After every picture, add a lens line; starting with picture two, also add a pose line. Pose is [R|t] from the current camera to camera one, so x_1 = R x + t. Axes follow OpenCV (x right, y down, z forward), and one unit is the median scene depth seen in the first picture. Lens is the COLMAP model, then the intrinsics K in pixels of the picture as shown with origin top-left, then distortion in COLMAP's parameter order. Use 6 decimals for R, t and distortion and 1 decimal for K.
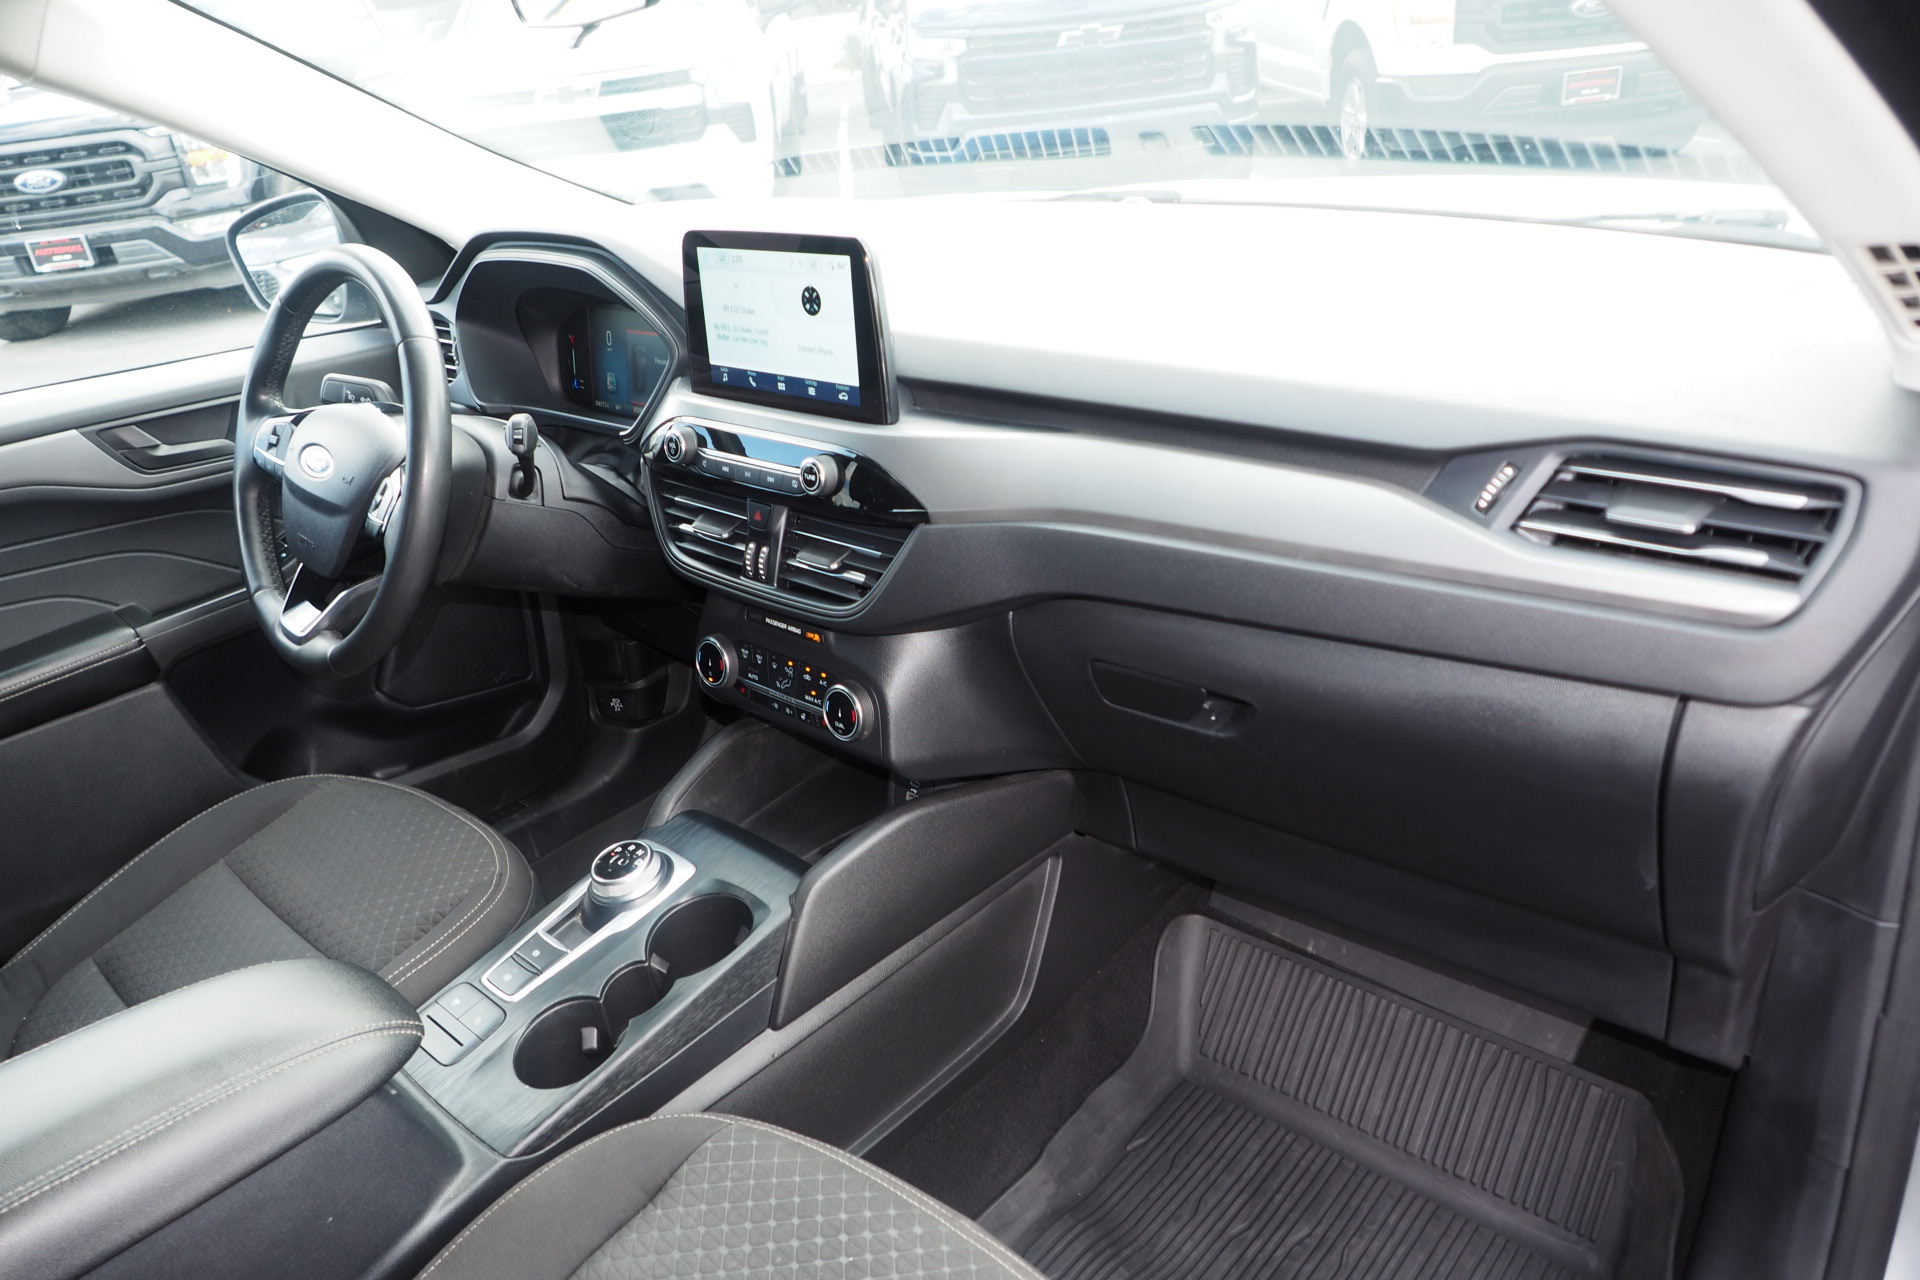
lens RADIAL K [[1363.1, 0, 944.7], [0, 1363.1, 645.7], [0, 0, 1]] dist [-0.025158, -0.001095]
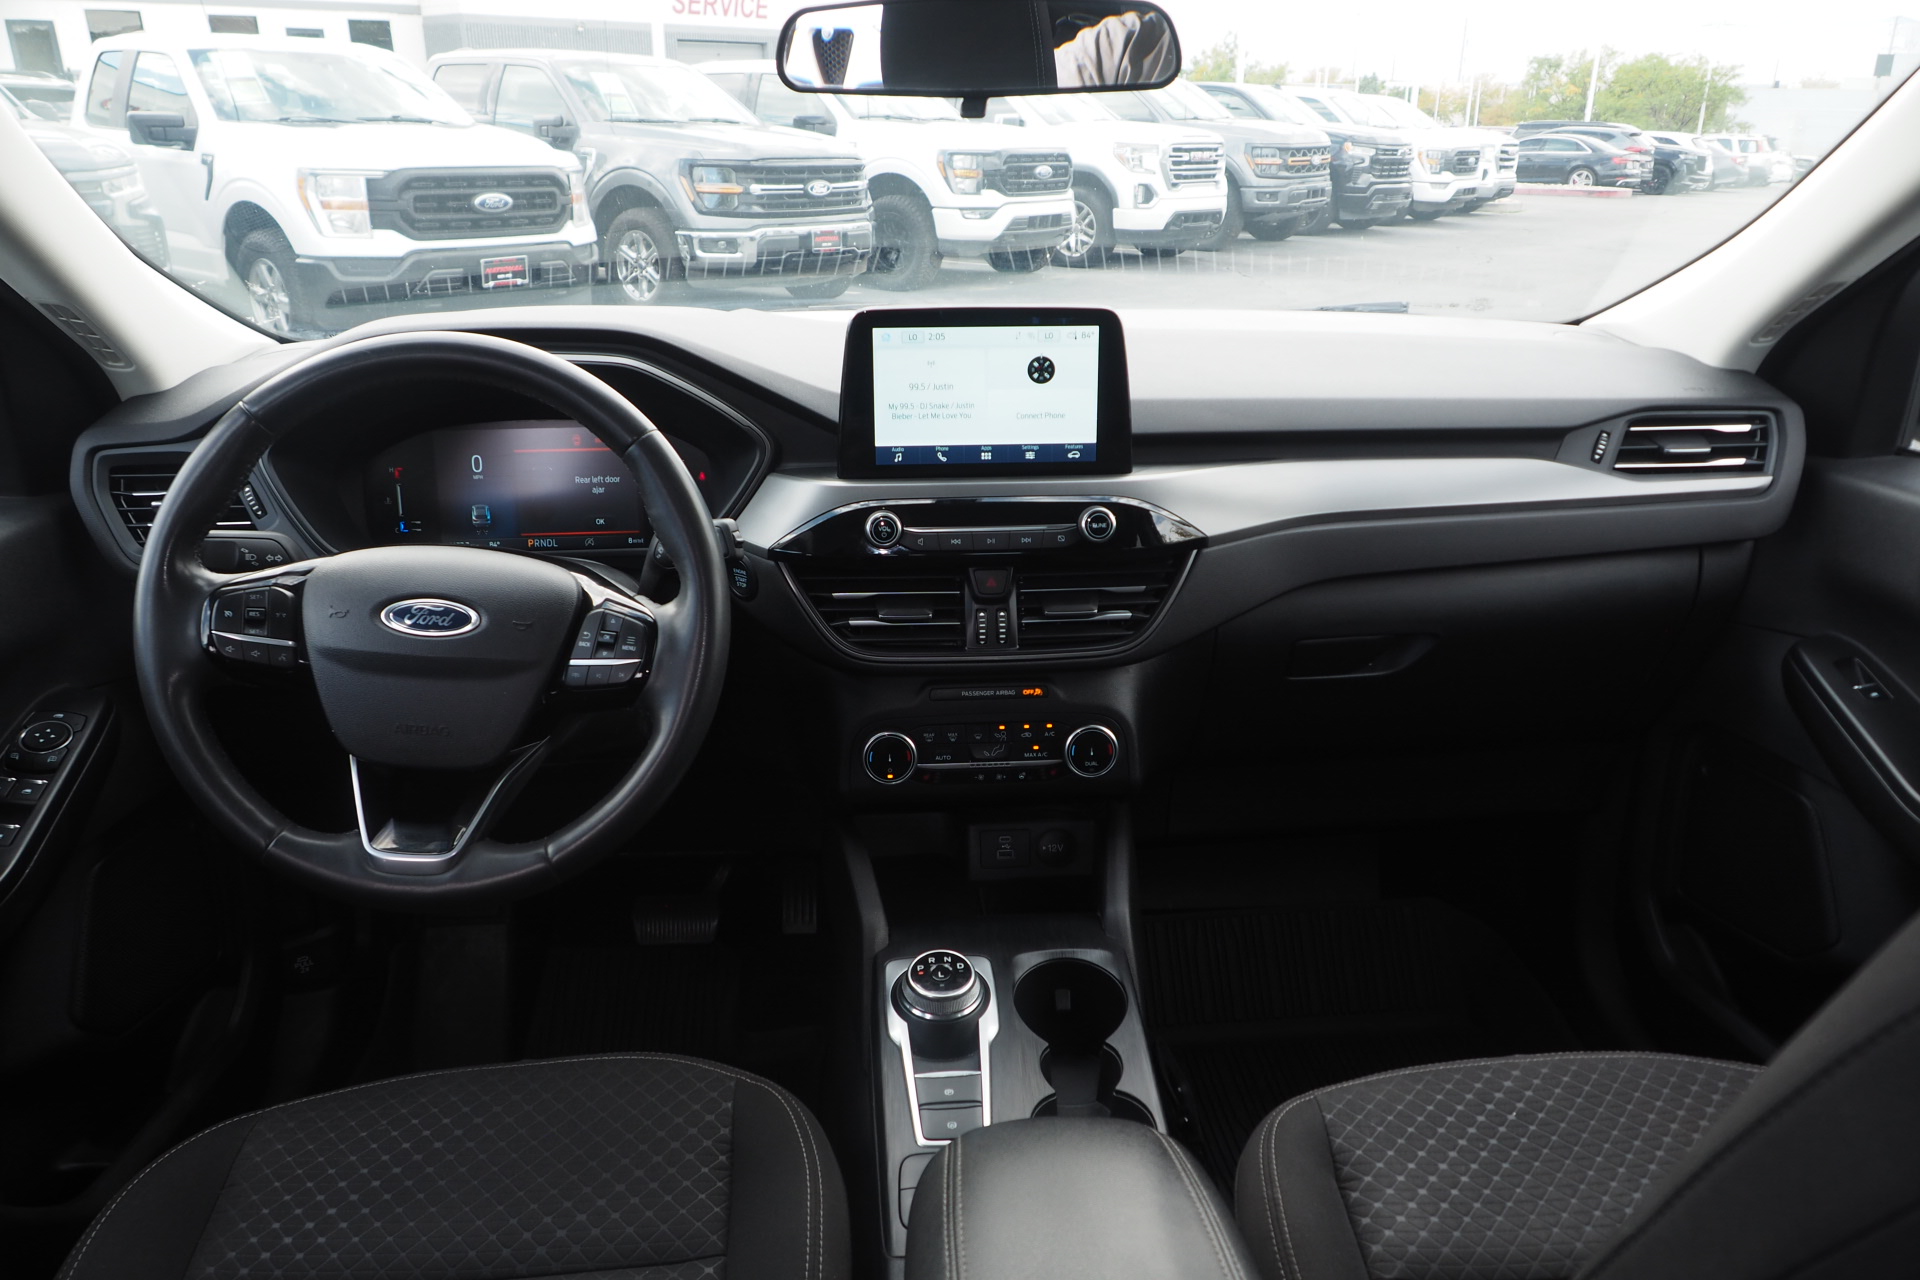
lens RADIAL K [[1363.1, 0, 946.8], [0, 1363.1, 627.8], [0, 0, 1]] dist [-0.025158, -0.001095]
pose [[0.661848, -0.151954, 0.734076, -0.907343], [0.256241, 0.966114, -0.031042, -0.039244], [-0.704484, 0.208646, 0.678357, 0.340372]]
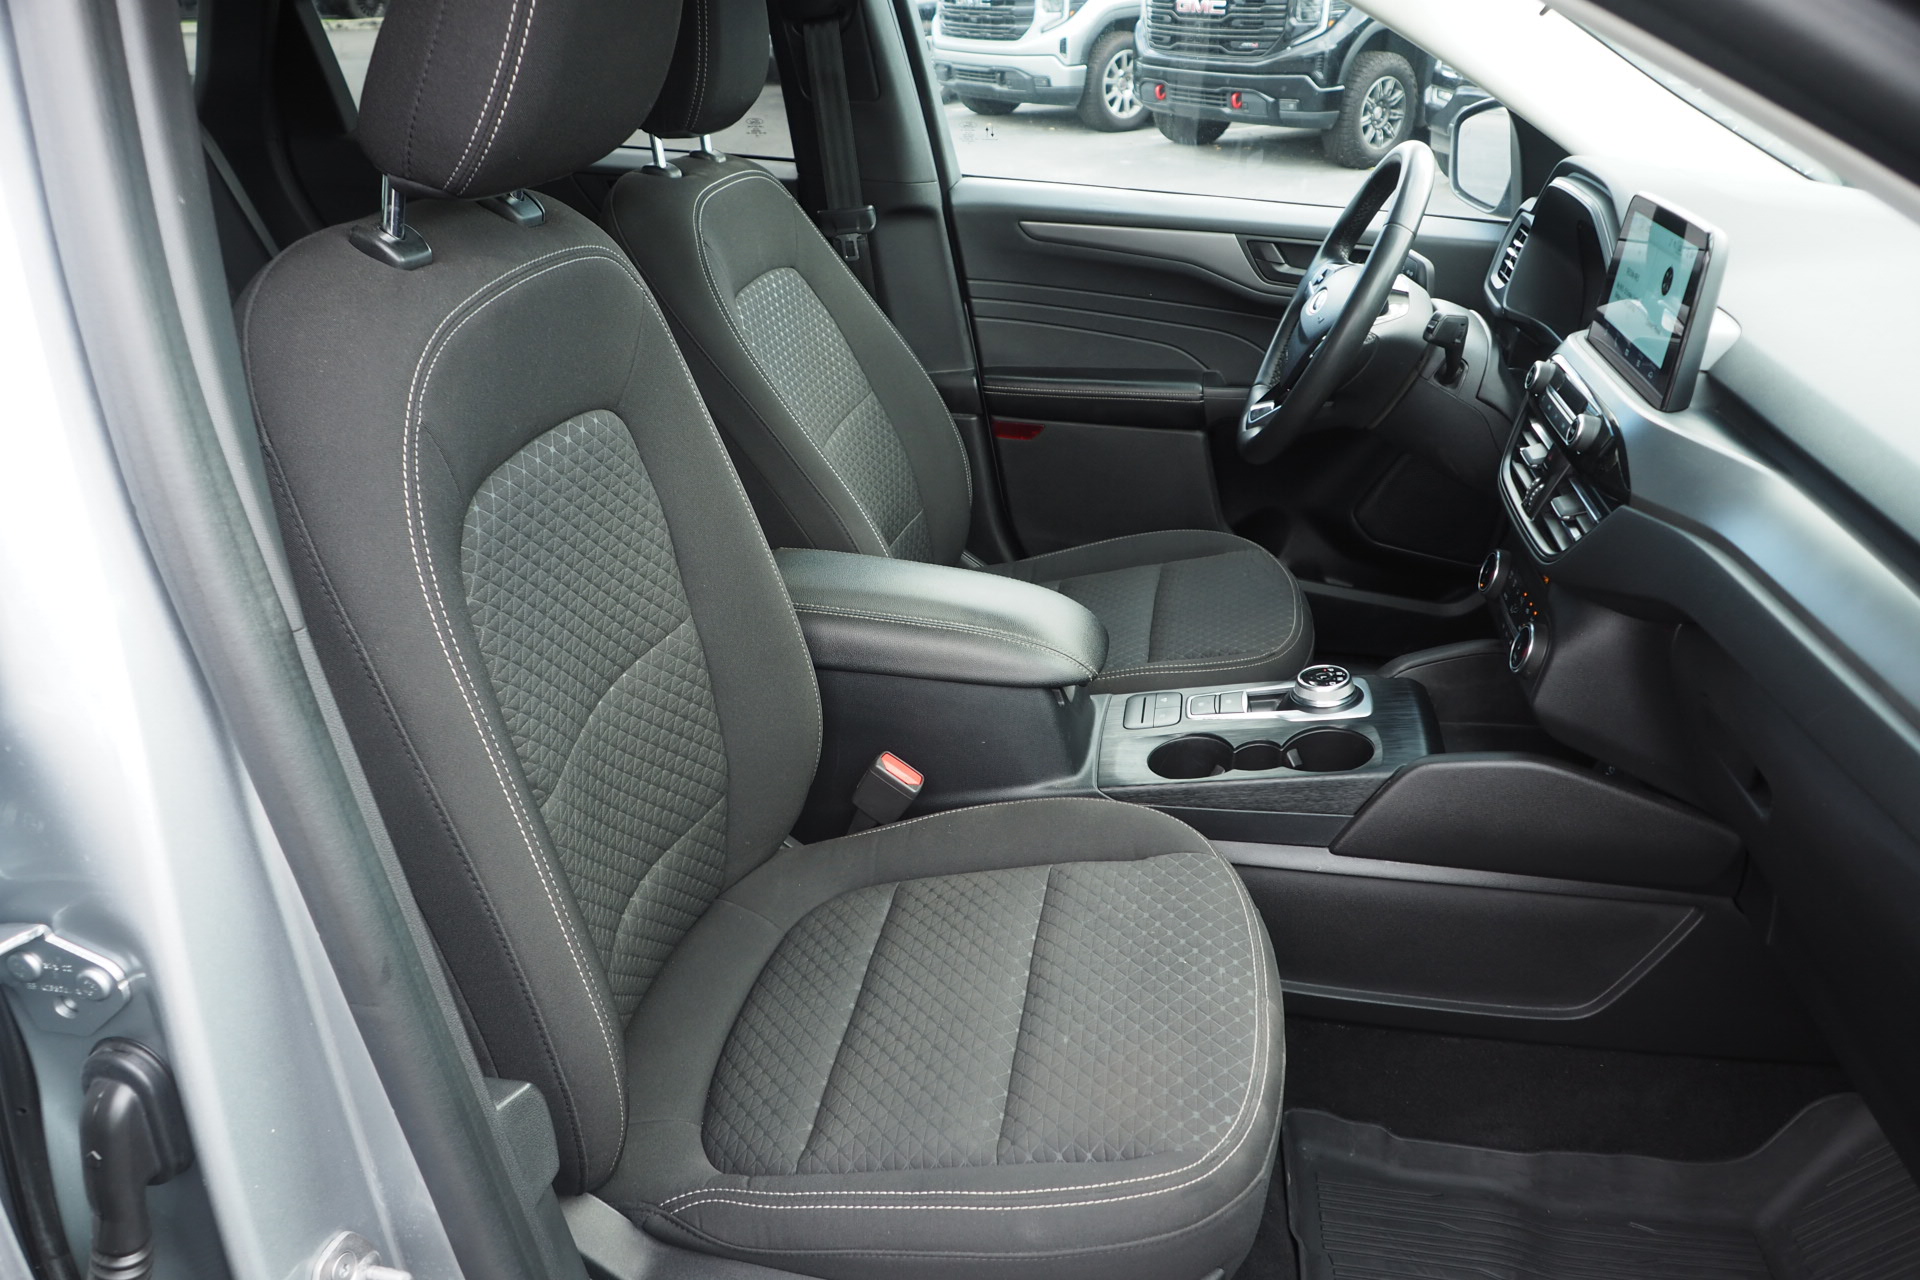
lens RADIAL K [[1363.1, 0, 963.6], [0, 1363.1, 679.5], [0, 0, 1]] dist [-0.025158, -0.001095]
pose [[0.537136, 0.474134, -0.697626, 0.451434], [-0.409738, 0.869595, 0.275534, -0.043668], [0.737292, 0.137844, 0.661362, -0.044470]]
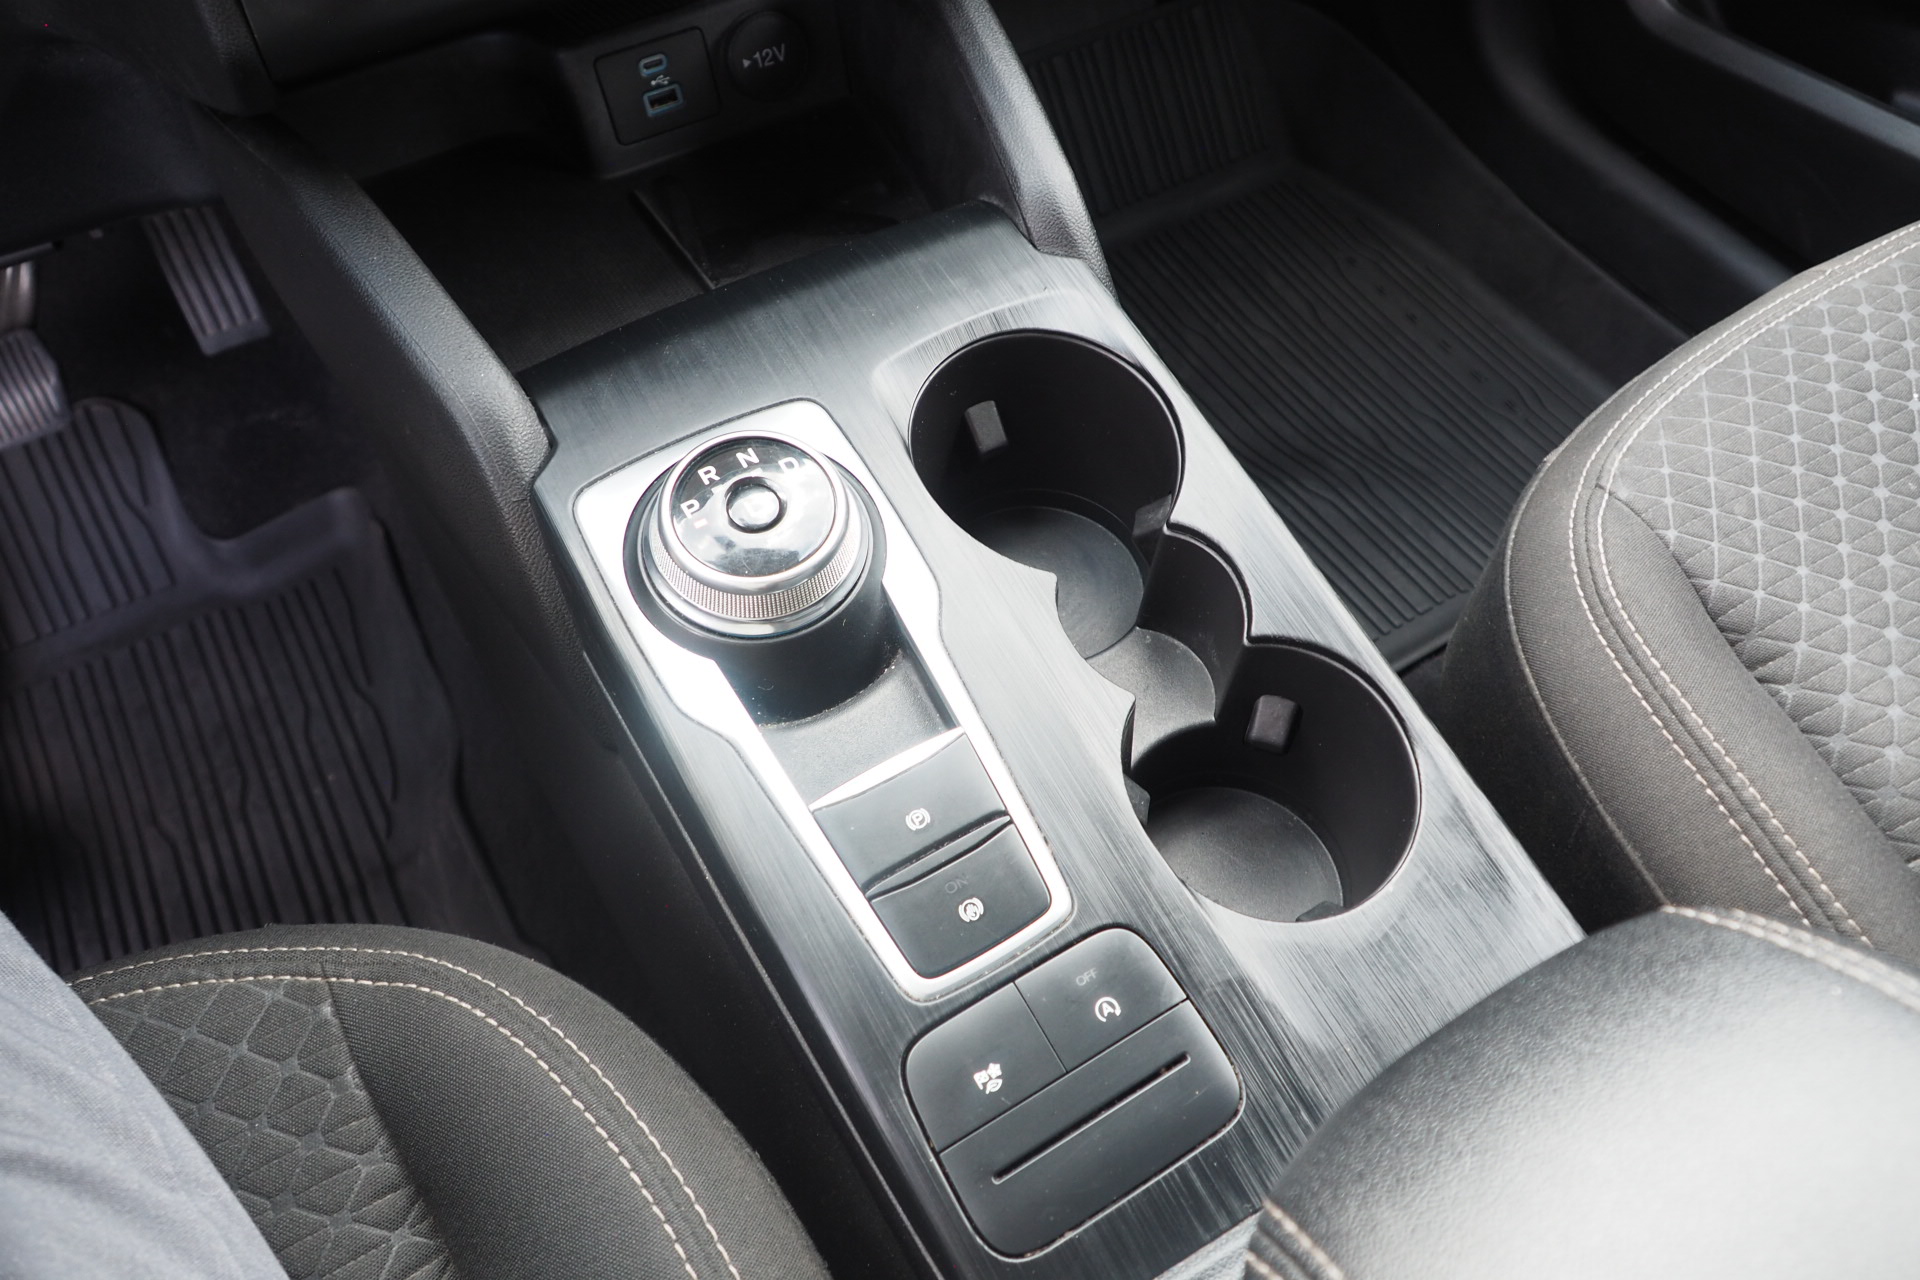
lens RADIAL K [[1363.1, 0, 964.7], [0, 1363.1, 635.8], [0, 0, 1]] dist [-0.025158, -0.001095]
pose [[0.245547, -0.724554, 0.643994, -0.484837], [0.379966, 0.683110, 0.623687, -0.011691], [-0.891814, 0.091552, 0.443041, 0.838714]]
